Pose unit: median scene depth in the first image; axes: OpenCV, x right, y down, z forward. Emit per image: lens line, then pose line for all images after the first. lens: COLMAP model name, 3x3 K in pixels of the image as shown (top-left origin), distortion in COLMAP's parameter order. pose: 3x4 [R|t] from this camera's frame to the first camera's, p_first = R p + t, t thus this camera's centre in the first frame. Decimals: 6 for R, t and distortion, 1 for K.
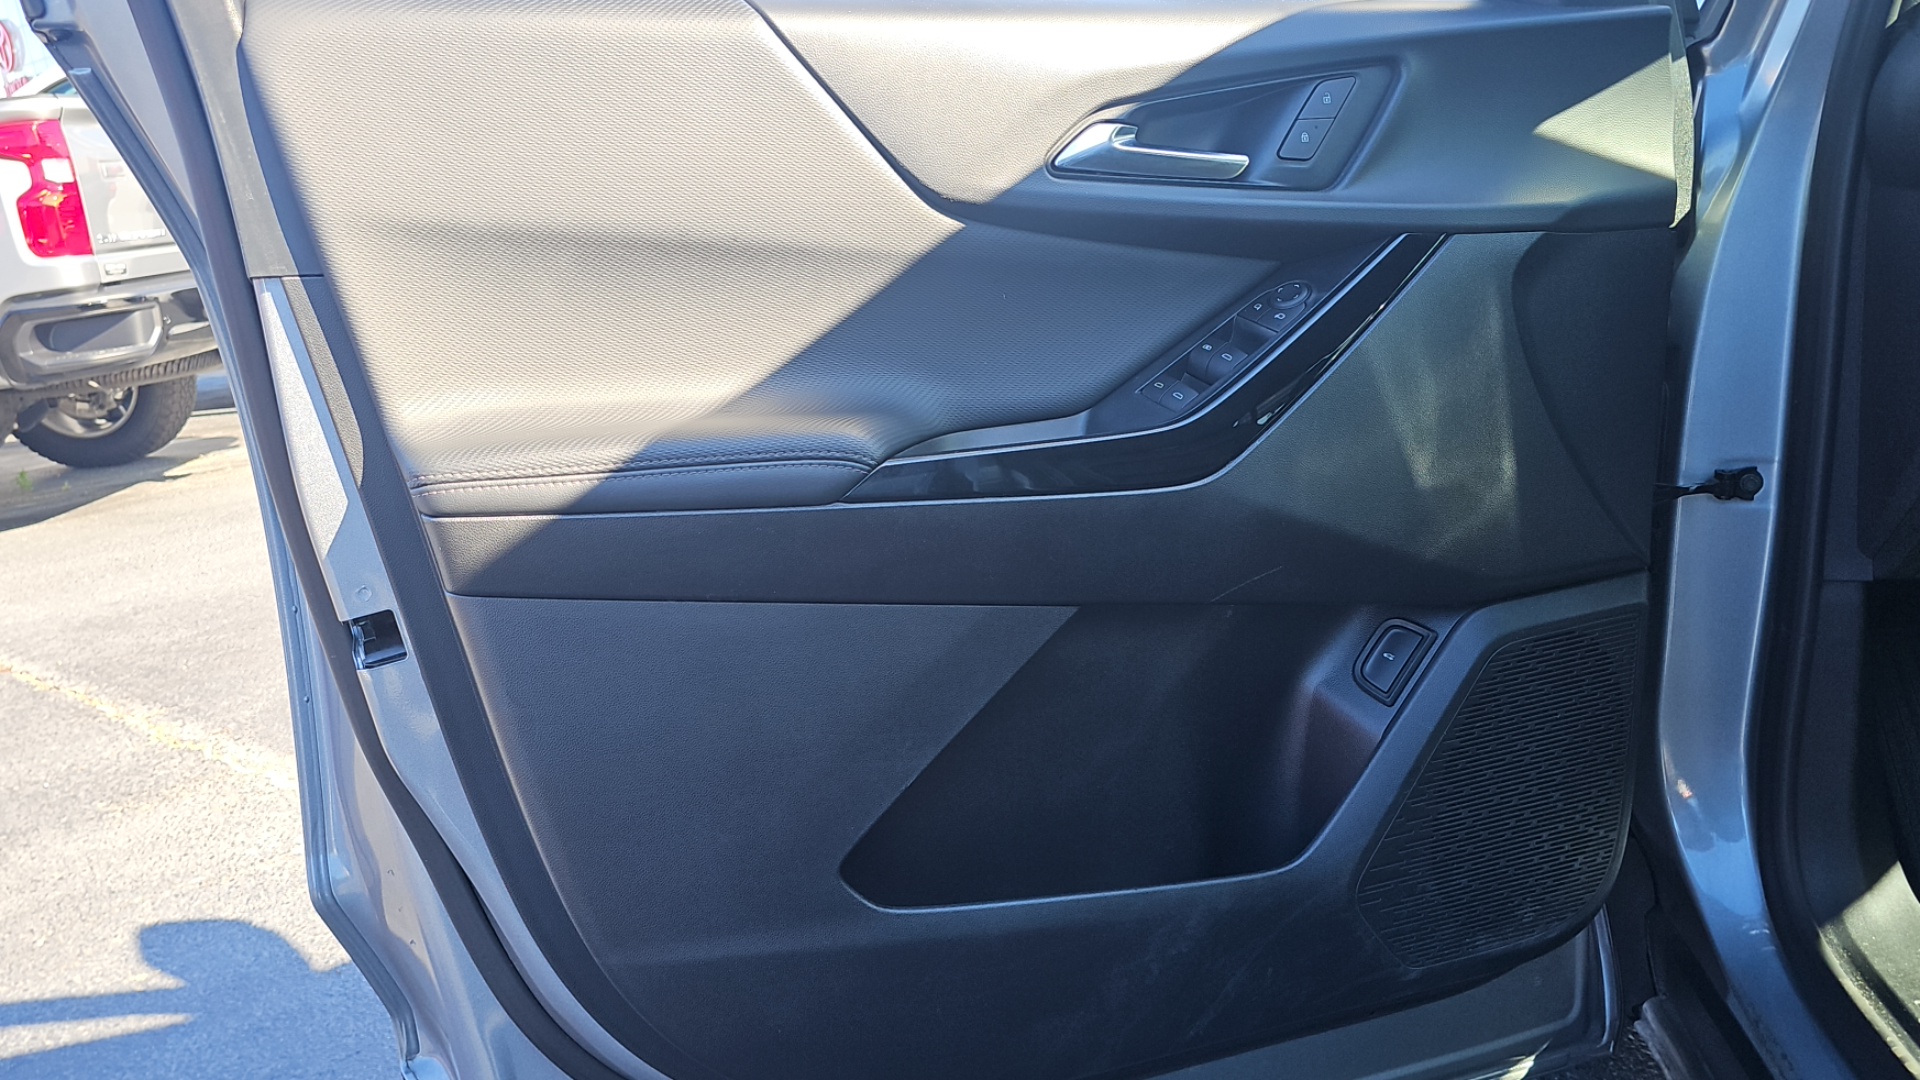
lens RADIAL K [[1359.9, 0, 960.0], [0, 1359.9, 540.0], [0, 0, 1]] dist [0.089681, -0.075873]
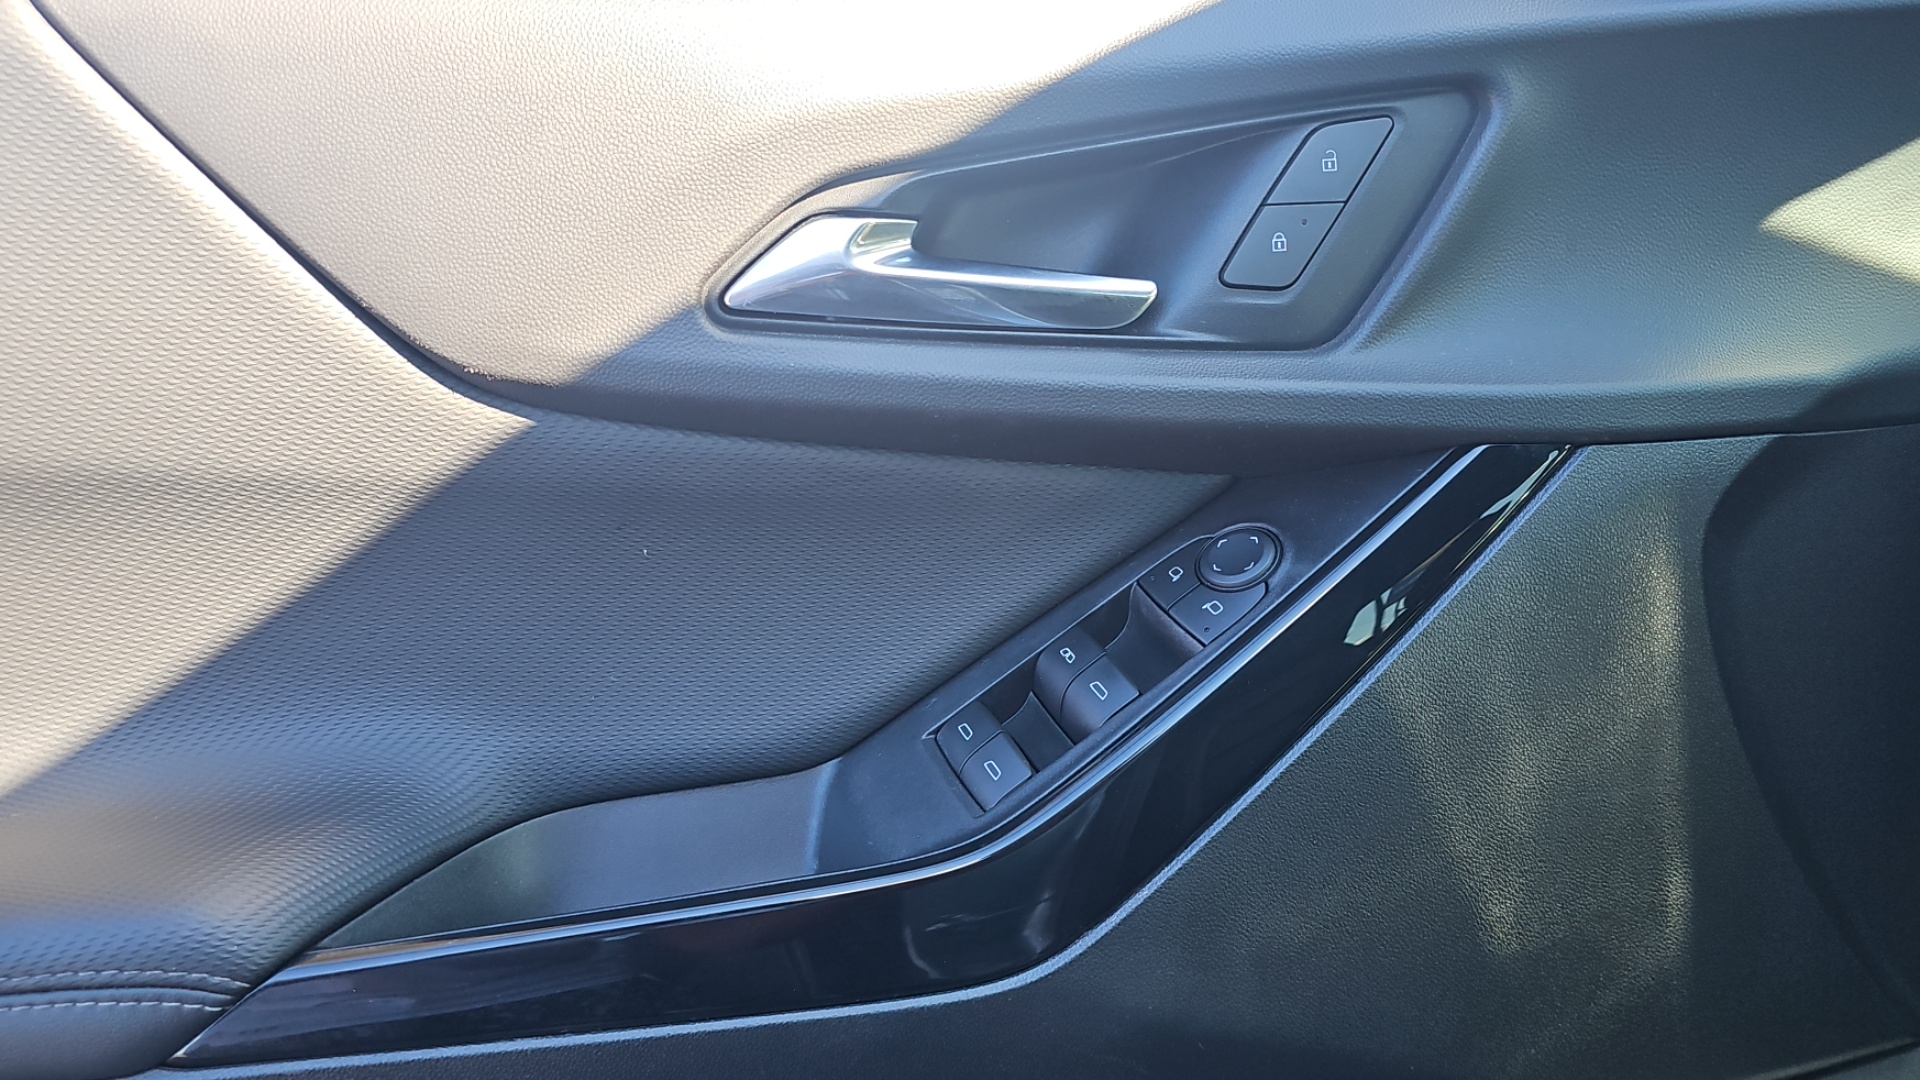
lens RADIAL K [[1359.9, 0, 960.0], [0, 1359.9, 540.0], [0, 0, 1]] dist [0.089681, -0.075873]
pose [[0.996963, 0.038028, -0.067953, 0.177105], [-0.035529, 0.998660, 0.037622, -0.204088], [0.069293, -0.035094, 0.996979, 0.511957]]
